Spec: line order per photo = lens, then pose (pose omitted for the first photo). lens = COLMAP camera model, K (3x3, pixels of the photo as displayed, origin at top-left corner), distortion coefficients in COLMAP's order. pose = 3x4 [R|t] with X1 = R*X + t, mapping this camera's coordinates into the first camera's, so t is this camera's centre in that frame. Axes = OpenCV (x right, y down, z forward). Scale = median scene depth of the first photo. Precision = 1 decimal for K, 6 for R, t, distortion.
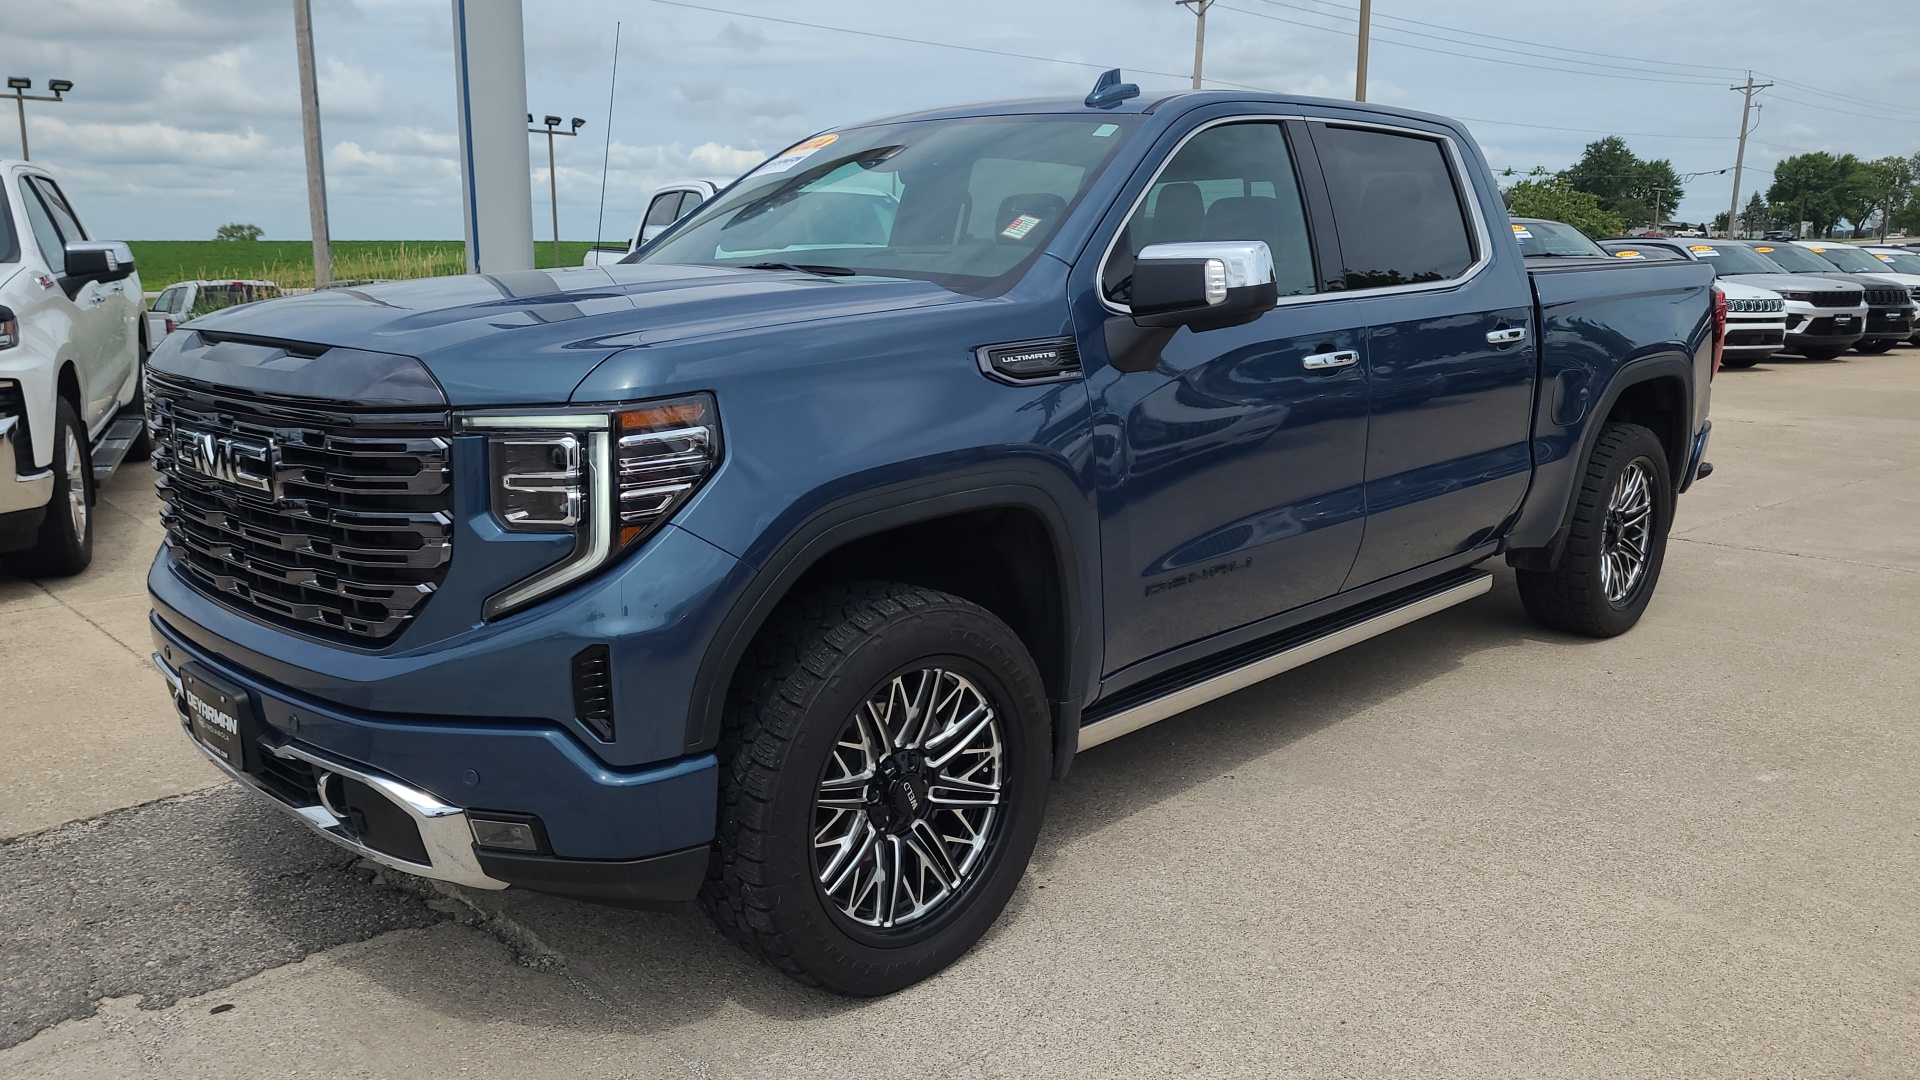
lens RADIAL K [[1495.2, 0, 960.0], [0, 1495.2, 540.0], [0, 0, 1]] dist [0.105369, -0.130352]
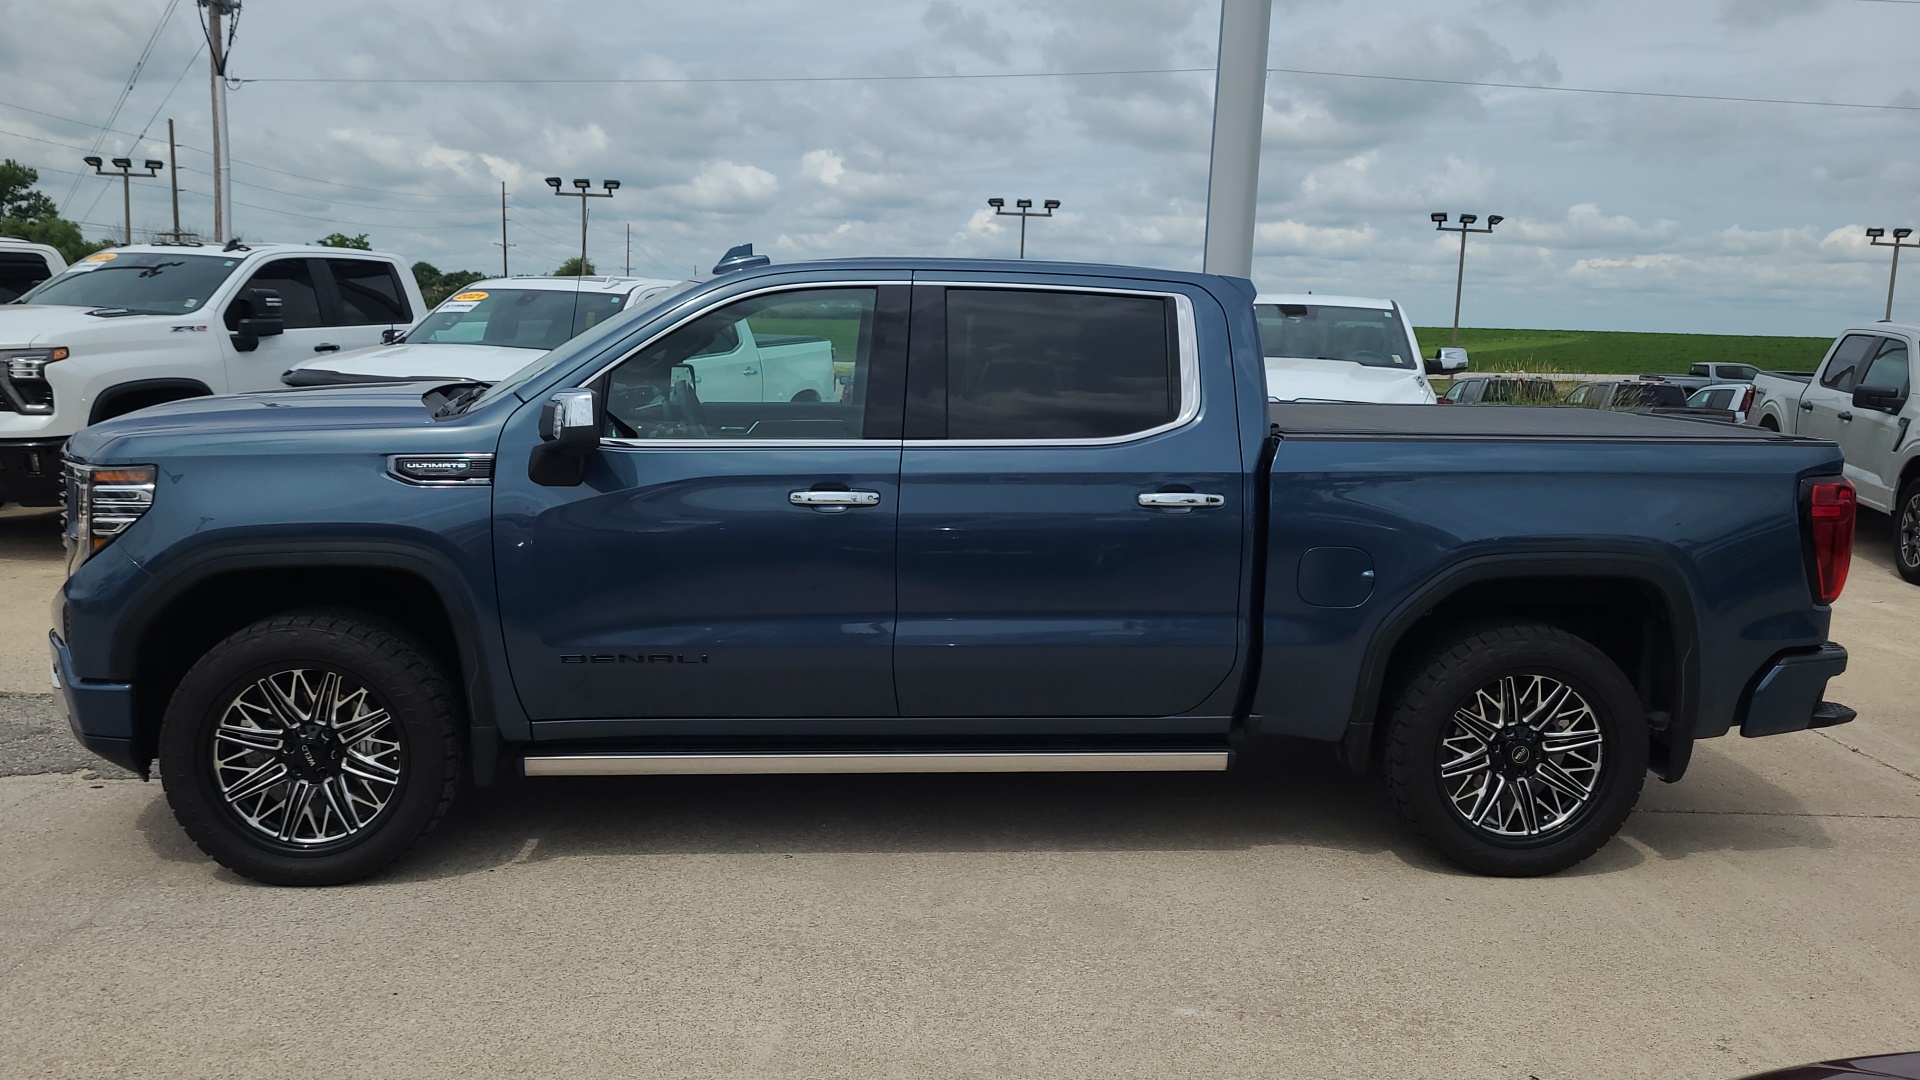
lens RADIAL K [[1503.5, 0, 960.0], [0, 1503.5, 540.0], [0, 0, 1]] dist [0.039488, -0.051594]
pose [[0.736696, 0.124356, -0.664692, 0.268817], [-0.158378, 0.987336, 0.009184, -0.029052], [0.657416, 0.098506, 0.747061, 0.058863]]
